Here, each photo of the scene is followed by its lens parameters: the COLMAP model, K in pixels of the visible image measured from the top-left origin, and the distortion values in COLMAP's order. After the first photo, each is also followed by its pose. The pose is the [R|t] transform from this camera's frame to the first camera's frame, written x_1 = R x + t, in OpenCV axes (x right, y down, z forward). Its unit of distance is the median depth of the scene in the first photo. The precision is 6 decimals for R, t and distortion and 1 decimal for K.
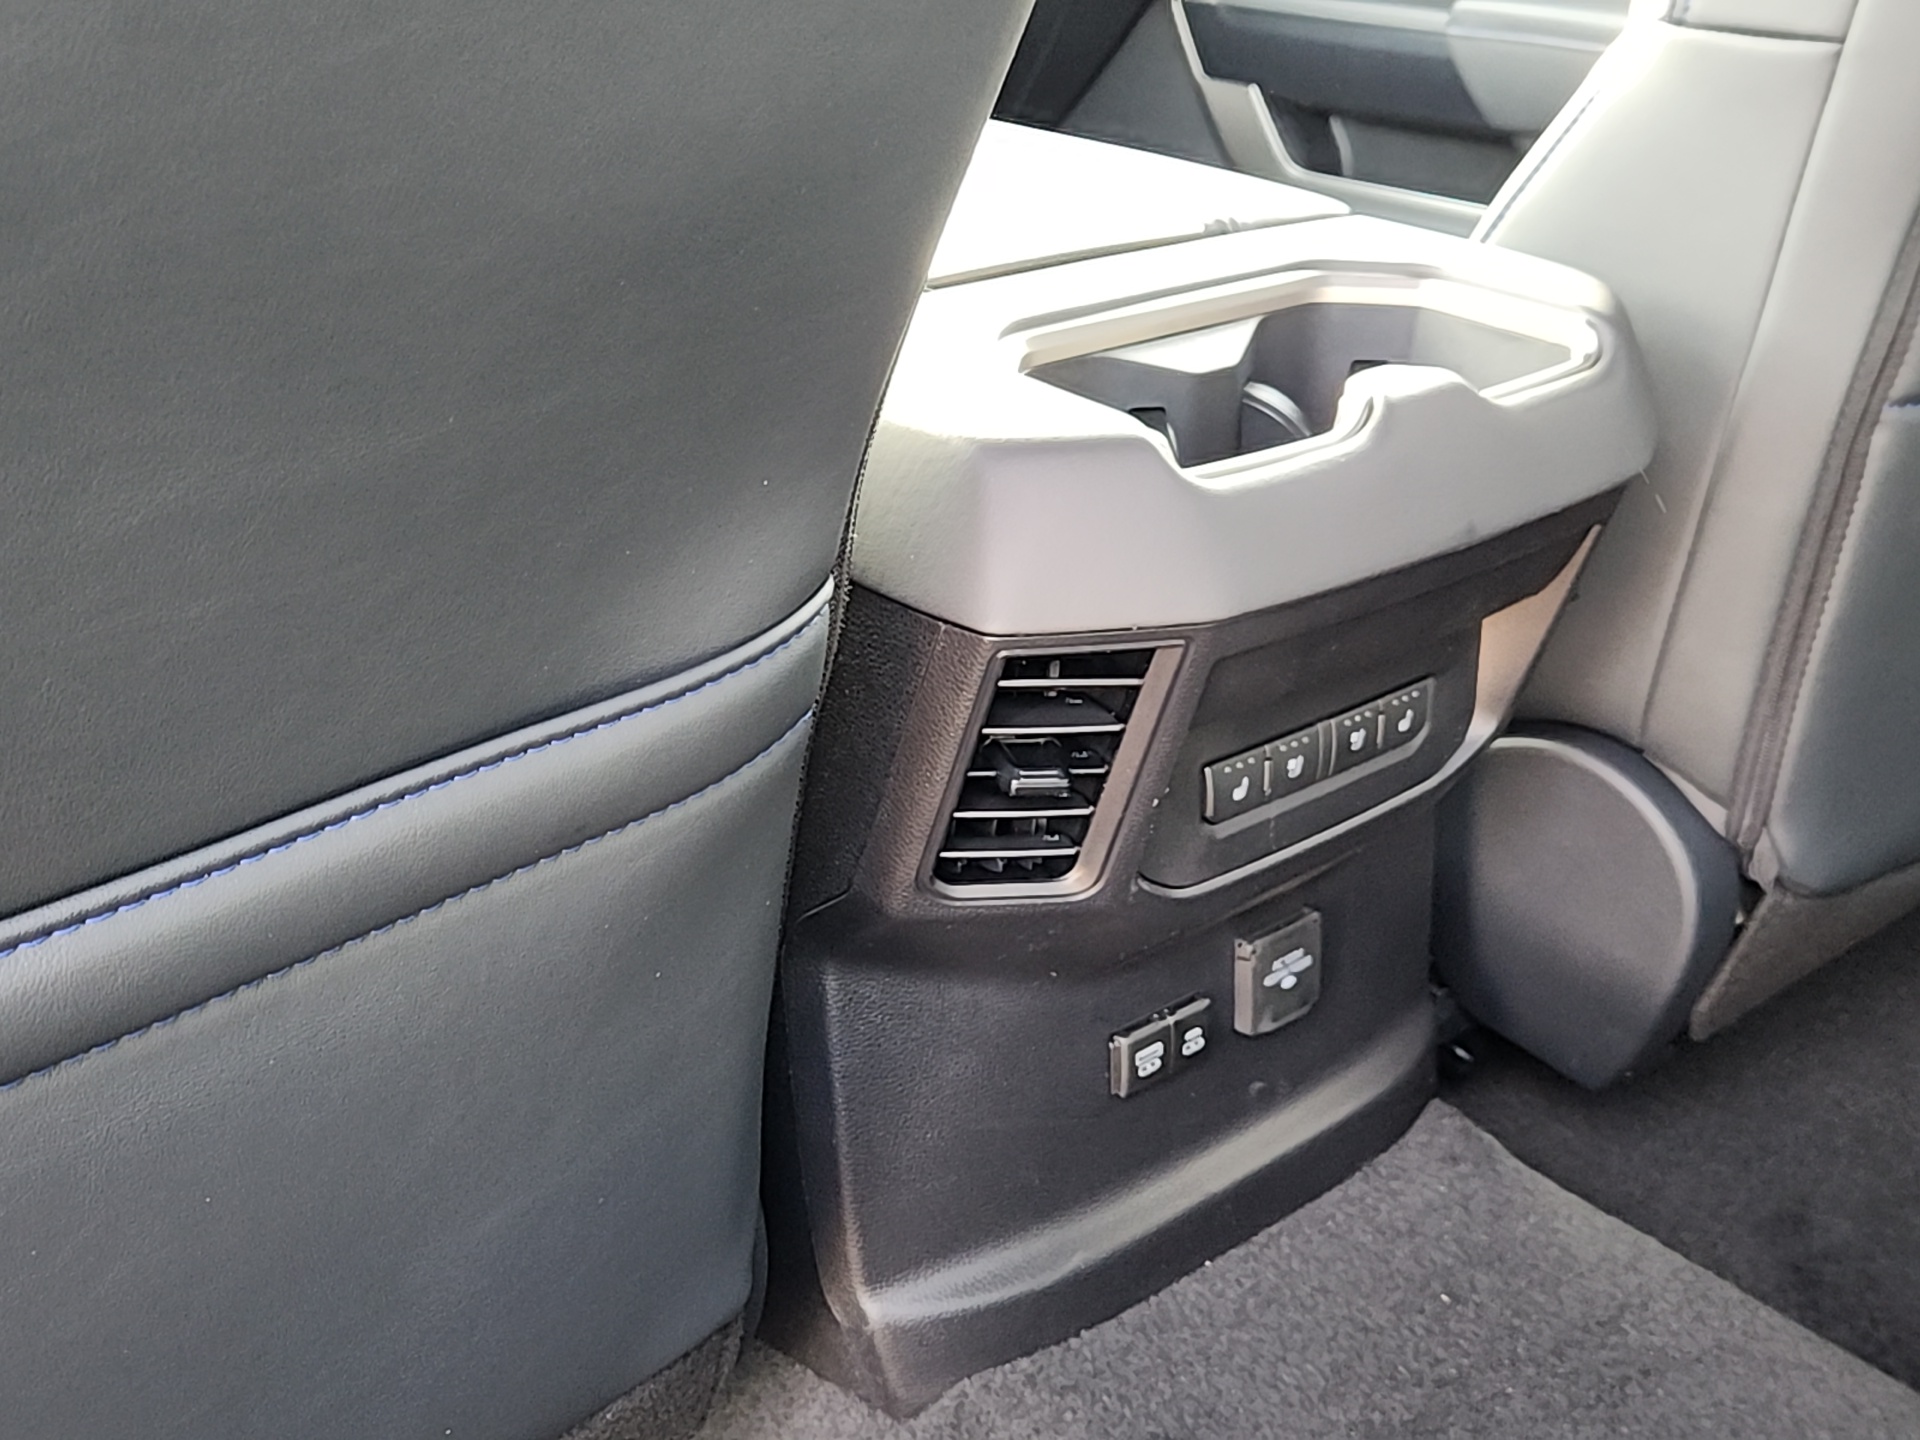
lens RADIAL K [[2236.6, 0, 1023.6], [0, 2236.6, 723.5], [0, 0, 1]] dist [0.127201, -0.195575]
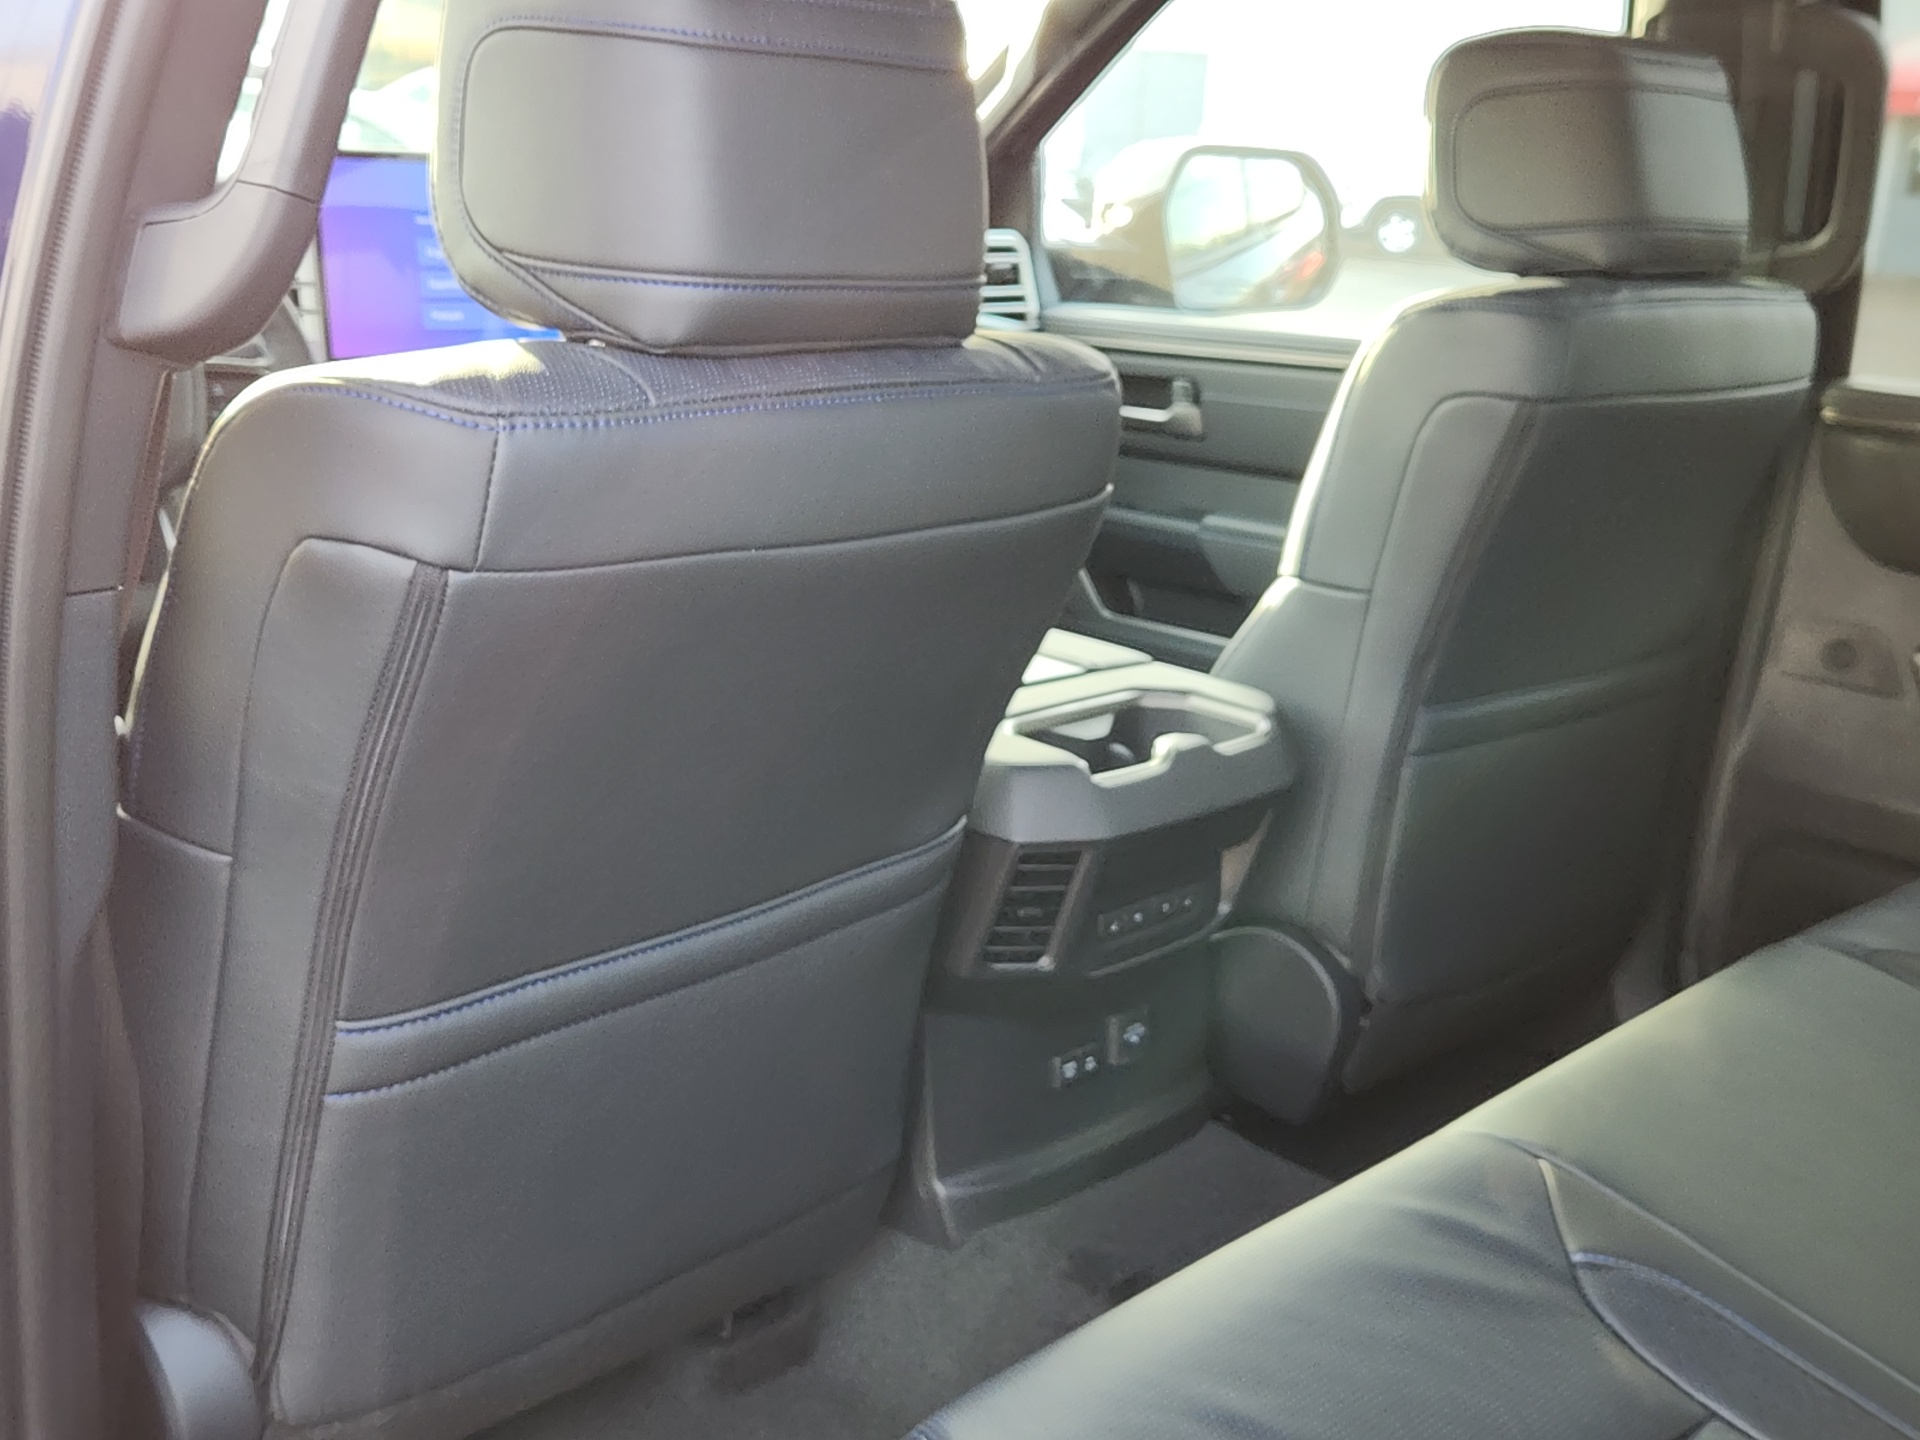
lens RADIAL K [[2149.2, 0, 989.5], [0, 2149.2, 743.1], [0, 0, 1]] dist [0.125427, -0.184602]
pose [[0.997099, -0.005695, 0.075901, -0.171602], [0.017798, 0.986996, -0.159758, 0.175432], [-0.074004, 0.160645, 0.984234, -1.019695]]
